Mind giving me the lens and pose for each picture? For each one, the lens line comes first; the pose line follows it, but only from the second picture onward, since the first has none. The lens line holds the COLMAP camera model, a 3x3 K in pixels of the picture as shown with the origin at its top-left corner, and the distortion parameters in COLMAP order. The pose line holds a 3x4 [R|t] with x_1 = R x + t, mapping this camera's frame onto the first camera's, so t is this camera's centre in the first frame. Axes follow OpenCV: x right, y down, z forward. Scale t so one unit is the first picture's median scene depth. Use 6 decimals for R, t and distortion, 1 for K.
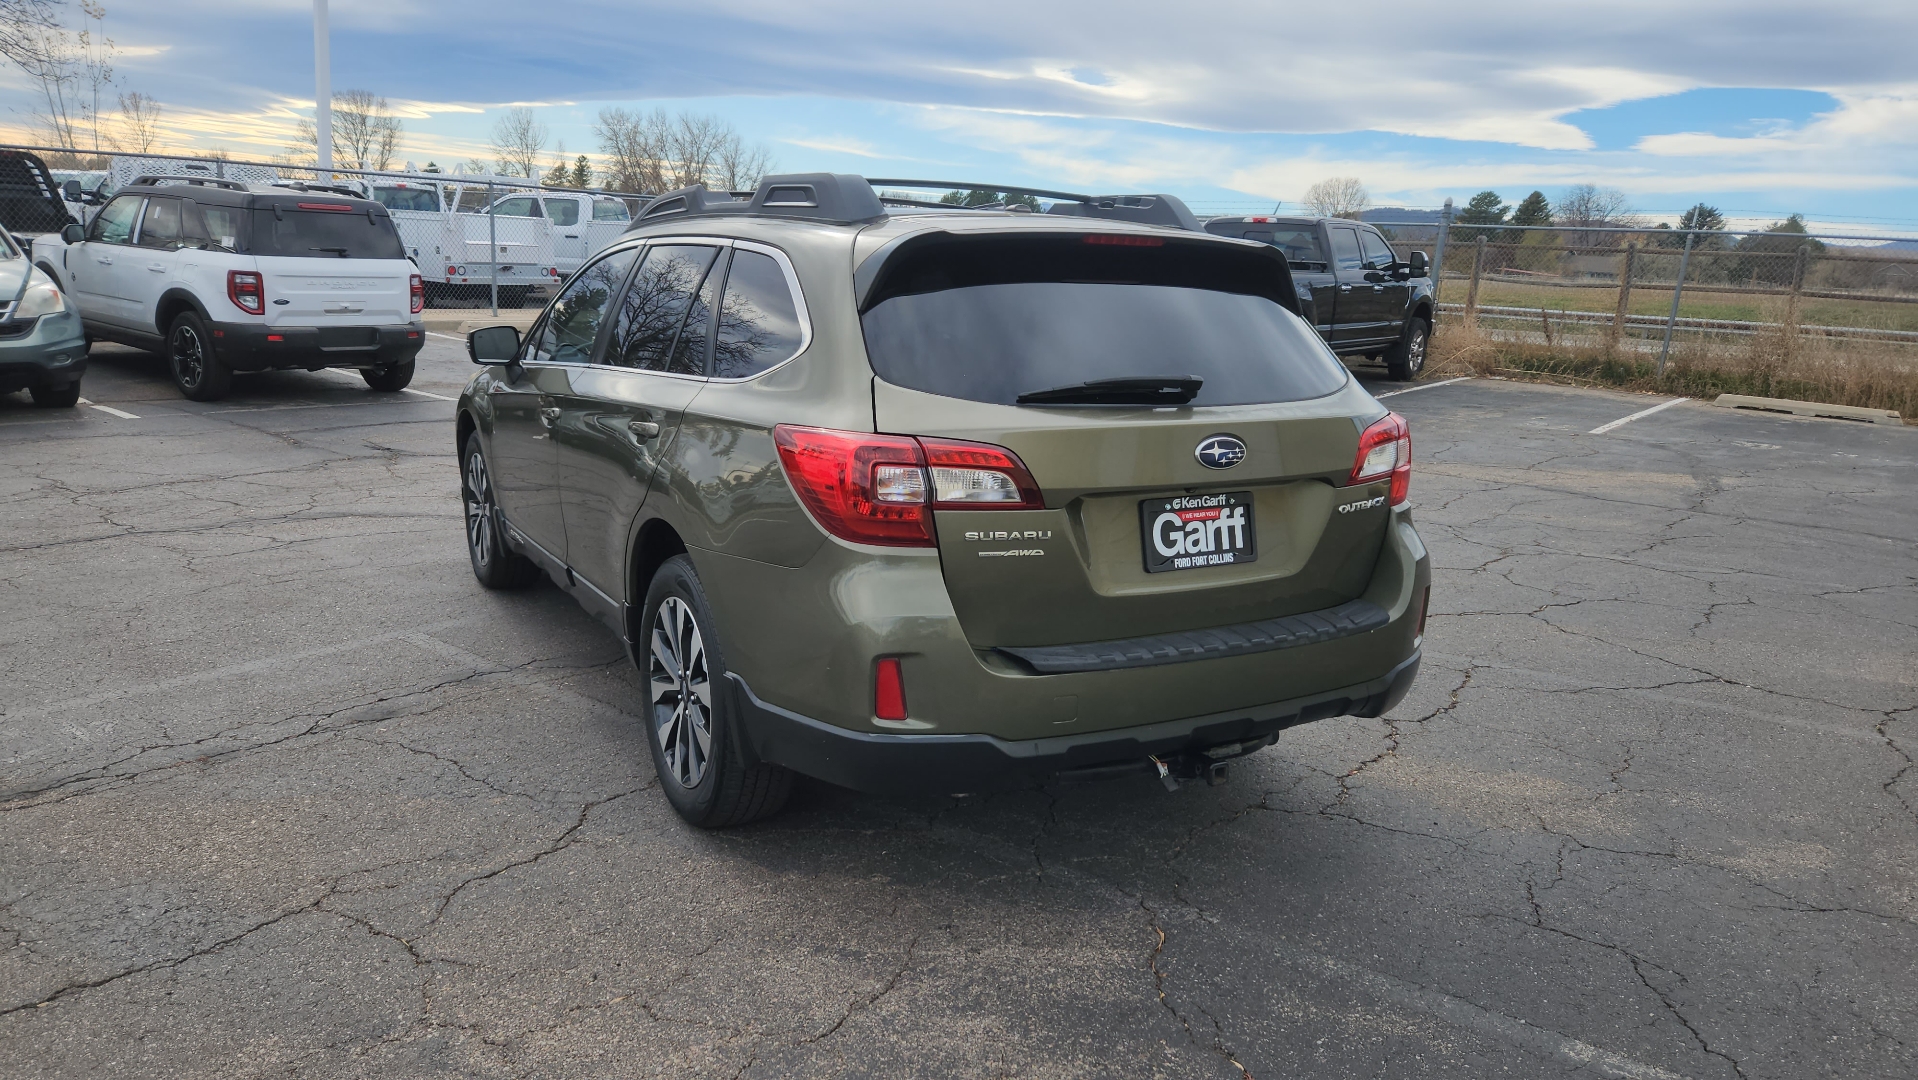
lens RADIAL K [[1294.3, 0, 923.1], [0, 1294.3, 544.1], [0, 0, 1]] dist [0.073545, -0.057801]
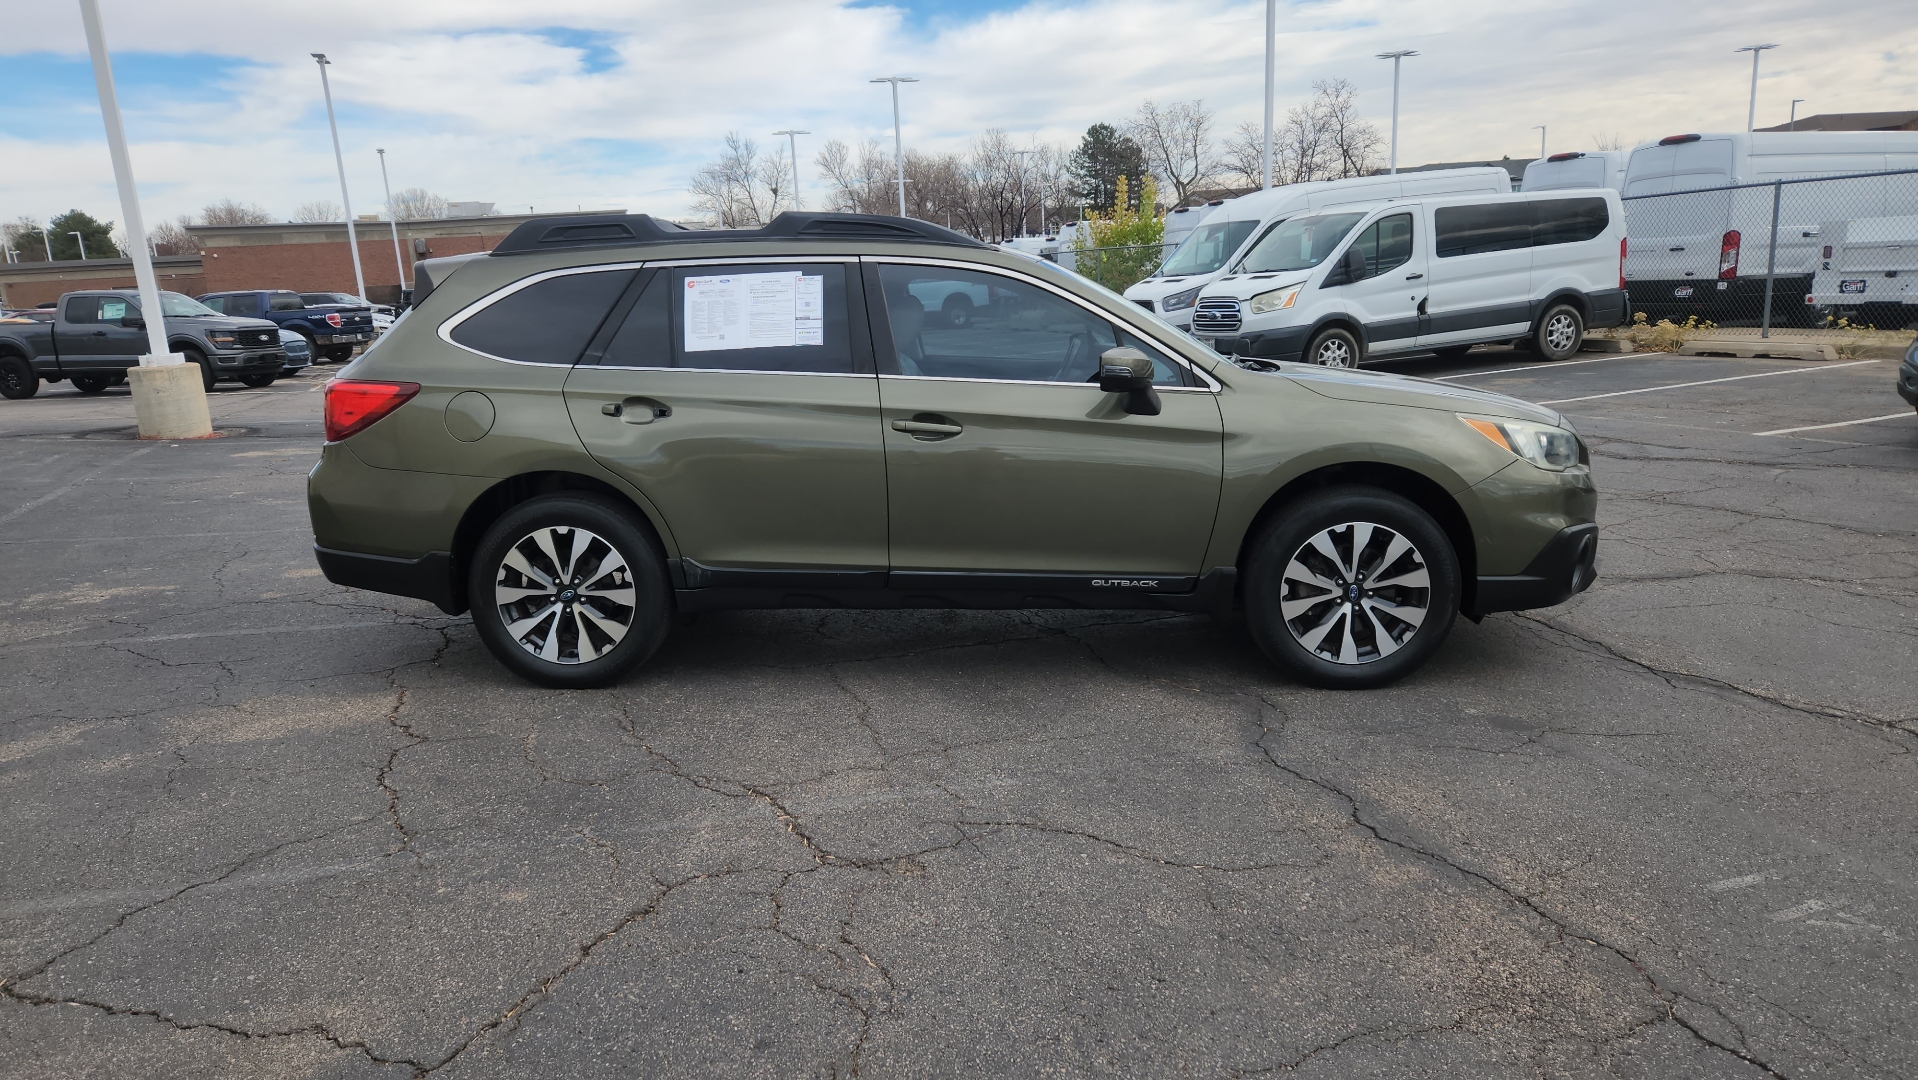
lens RADIAL K [[1281.2, 0, 929.5], [0, 1281.2, 564.5], [0, 0, 1]] dist [0.074280, -0.059823]
pose [[-0.517295, 0.159614, -0.840791, 1.200200], [-0.169603, 0.943847, 0.283527, -0.404280], [0.838833, 0.289268, -0.461177, 2.168465]]
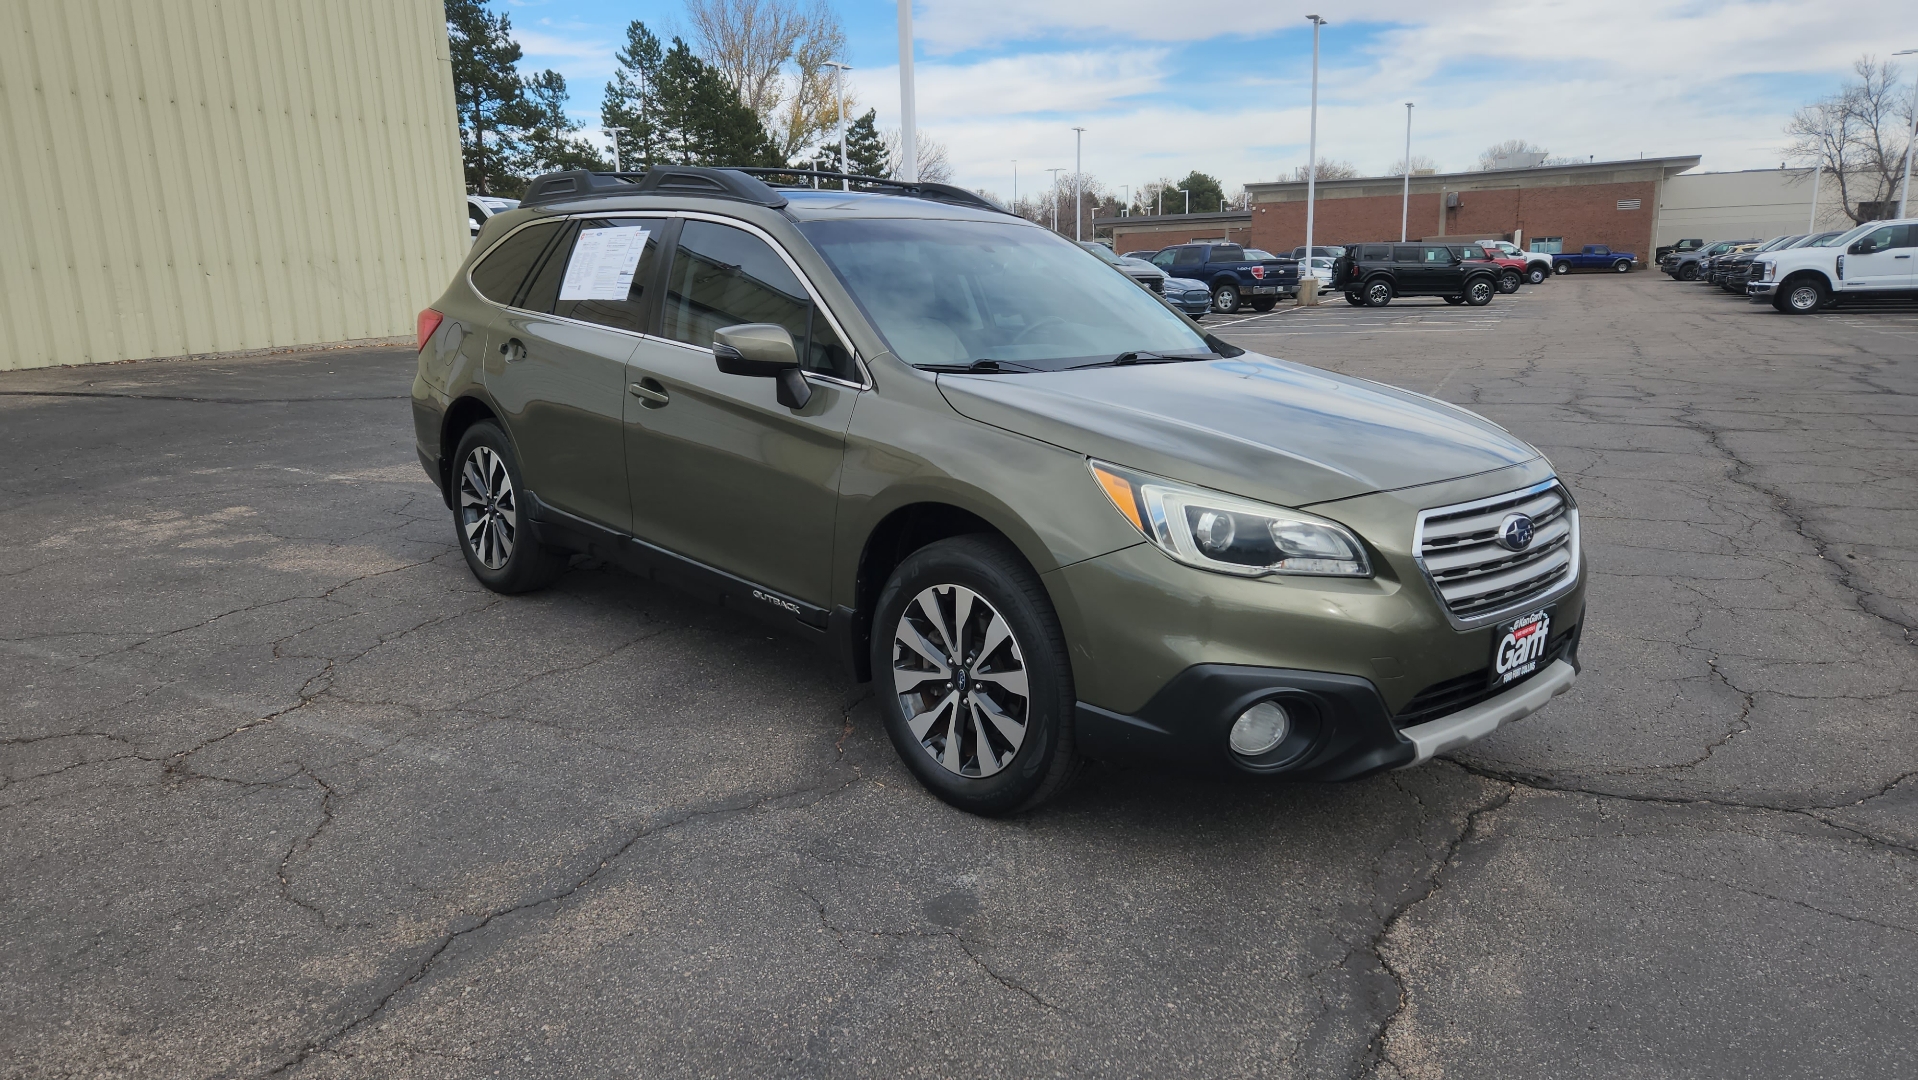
lens RADIAL K [[1283.9, 0, 934.2], [0, 1283.9, 547.3], [0, 0, 1]] dist [0.075639, -0.062976]
pose [[-0.968239, 0.013609, -0.249655, 0.142341], [-0.091911, 0.909230, 0.406022, -0.558991], [0.232520, 0.416072, -0.879101, 2.735312]]
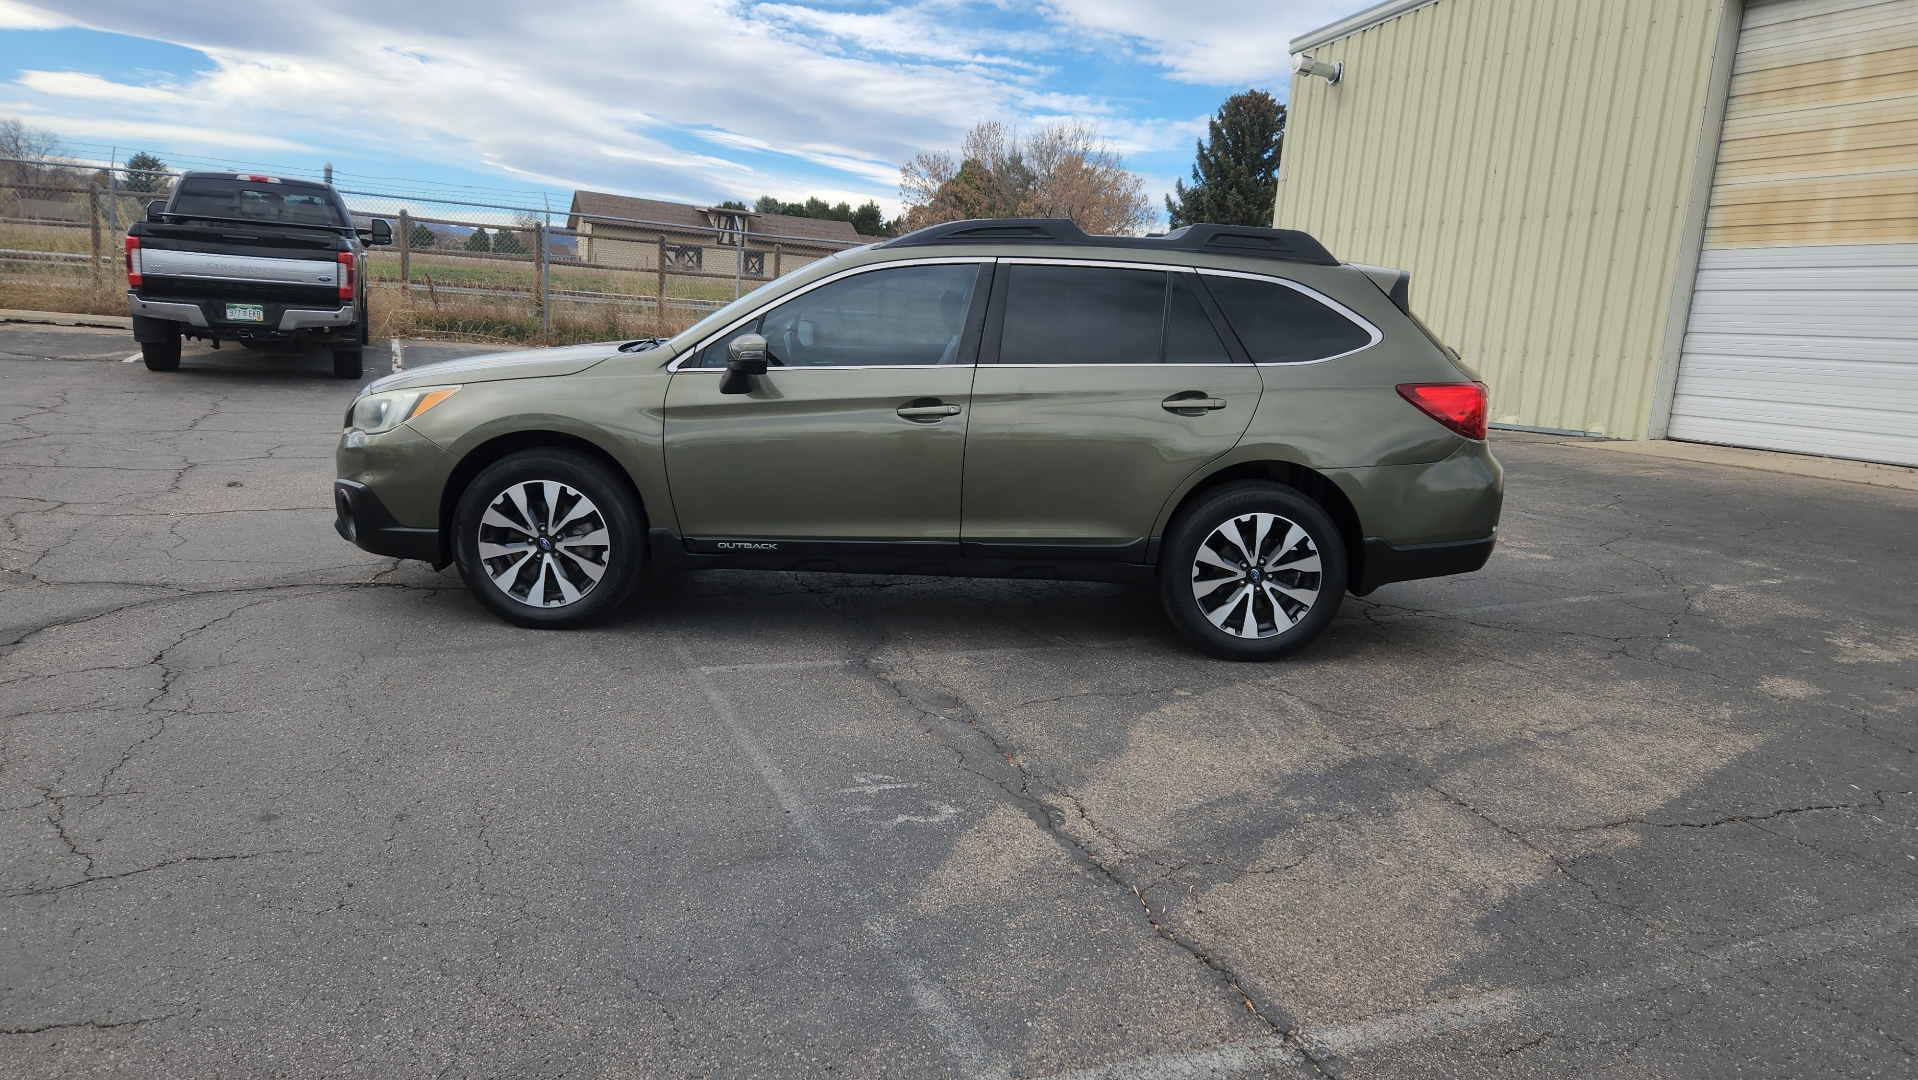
lens RADIAL K [[1283.9, 0, 934.2], [0, 1283.9, 547.3], [0, 0, 1]] dist [0.075639, -0.062976]
pose [[0.477403, -0.185159, 0.858954, -1.621631], [0.149373, 0.980419, 0.128322, -0.163700], [-0.865895, 0.067043, 0.495713, 0.580736]]
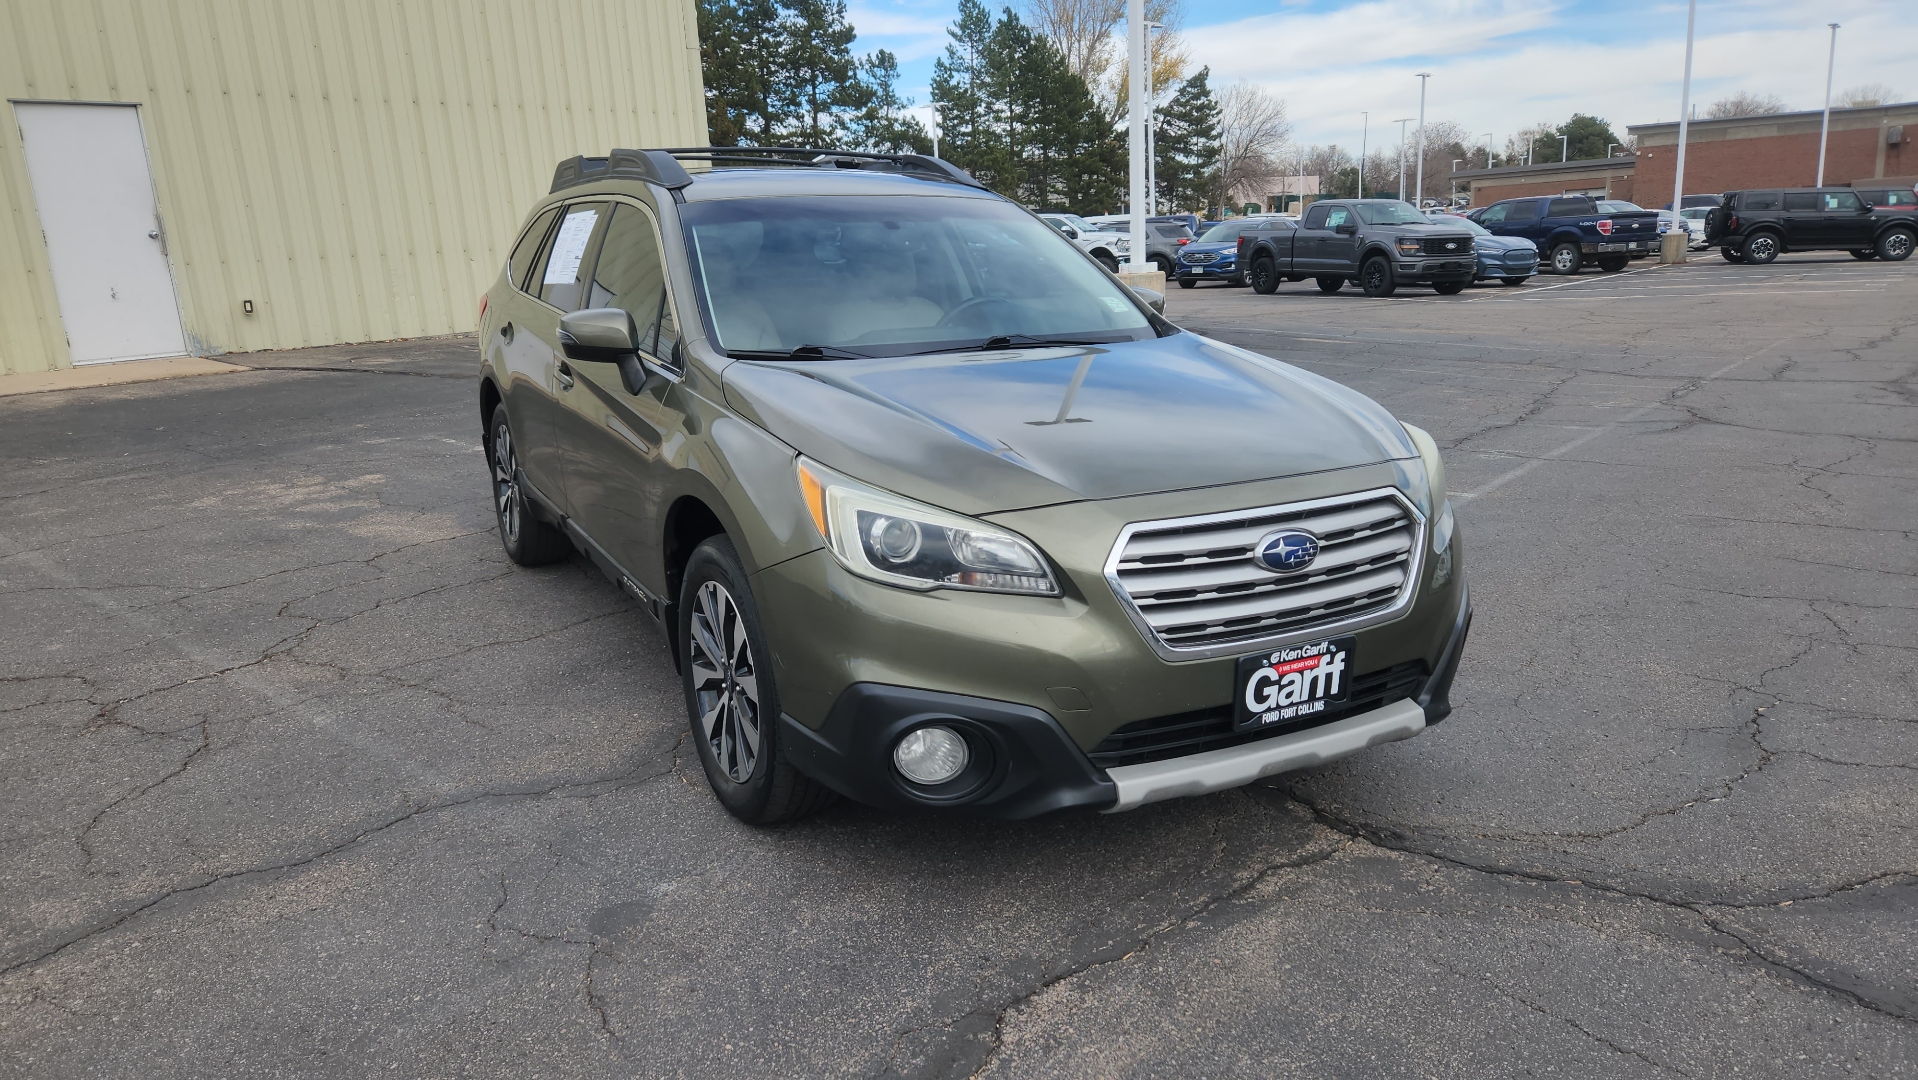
lens RADIAL K [[1285.8, 0, 928.6], [0, 1285.8, 559.2], [0, 0, 1]] dist [0.078824, -0.067818]
pose [[-0.999821, -0.018368, 0.004514, -0.264323], [-0.014402, 0.893988, 0.447860, -0.577543], [-0.012261, 0.447715, -0.894092, 2.727312]]
